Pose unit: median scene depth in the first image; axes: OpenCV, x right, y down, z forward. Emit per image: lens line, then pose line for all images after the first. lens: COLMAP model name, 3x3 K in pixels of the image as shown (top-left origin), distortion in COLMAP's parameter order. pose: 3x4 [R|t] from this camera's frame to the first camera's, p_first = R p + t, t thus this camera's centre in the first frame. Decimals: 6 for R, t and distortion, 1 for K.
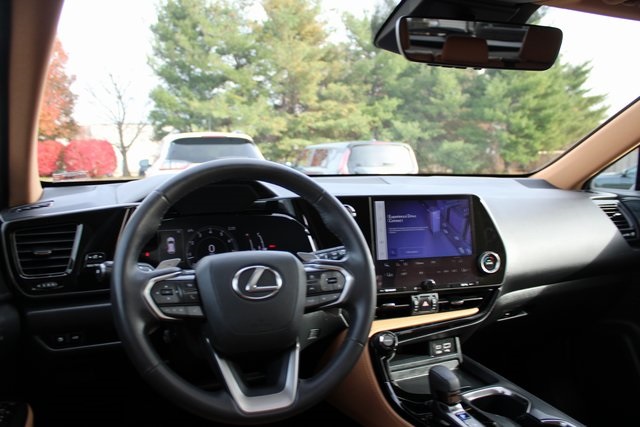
lens RADIAL K [[523.4, 0, 320.0], [0, 523.4, 213.5], [0, 0, 1]] dist [-0.176813, -0.002187]
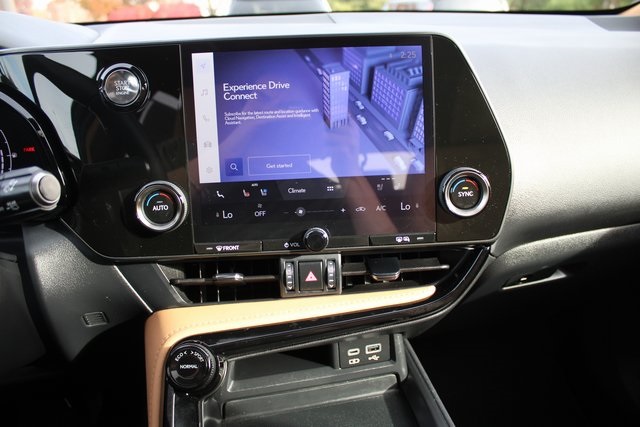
lens RADIAL K [[523.4, 0, 320.0], [0, 523.4, 213.5], [0, 0, 1]] dist [-0.176813, -0.002187]
pose [[0.983919, 0.037283, -0.174681, 0.287358], [0.009330, 0.965910, 0.258710, -0.003011], [0.178372, -0.256179, 0.950029, 0.554685]]
